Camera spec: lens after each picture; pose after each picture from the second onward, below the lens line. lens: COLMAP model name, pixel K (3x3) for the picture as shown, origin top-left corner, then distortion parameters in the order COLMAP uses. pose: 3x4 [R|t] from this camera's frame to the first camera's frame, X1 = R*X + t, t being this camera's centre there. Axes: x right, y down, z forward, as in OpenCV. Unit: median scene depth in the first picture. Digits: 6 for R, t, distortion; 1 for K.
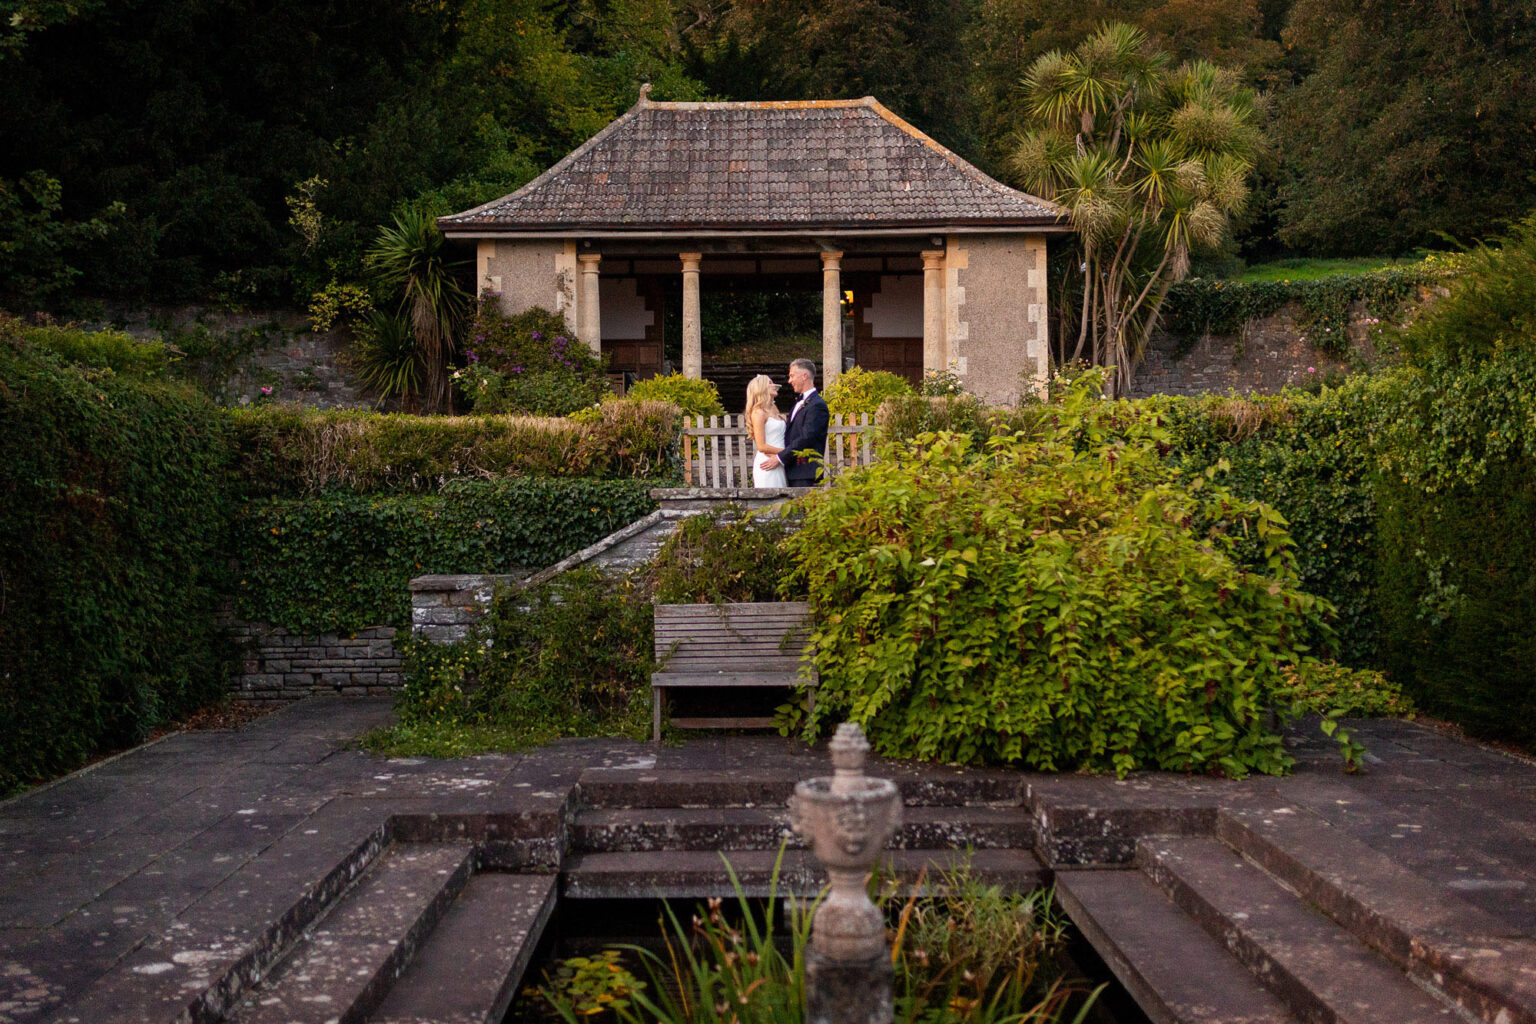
lens RADIAL K [[1482.2, 0, 767.7], [0, 1482.2, 512.1], [0, 0, 1]] dist [0.011731, 0.000000]
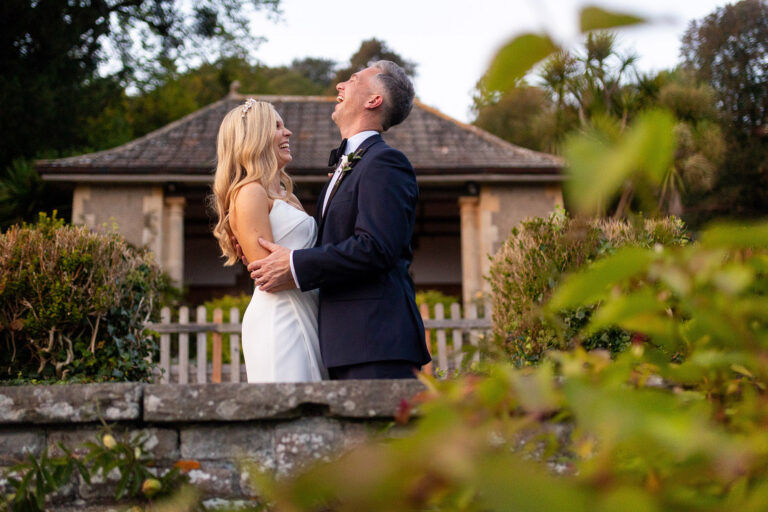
lens RADIAL K [[741.1, 0, 383.8], [0, 741.1, 256.0], [0, 0, 1]] dist [0.011731, 0.000000]
pose [[0.998293, -0.001172, 0.058395, 0.008427], [0.013559, 0.977136, -0.212182, -0.004880], [-0.056811, 0.212612, 0.975484, 0.437695]]
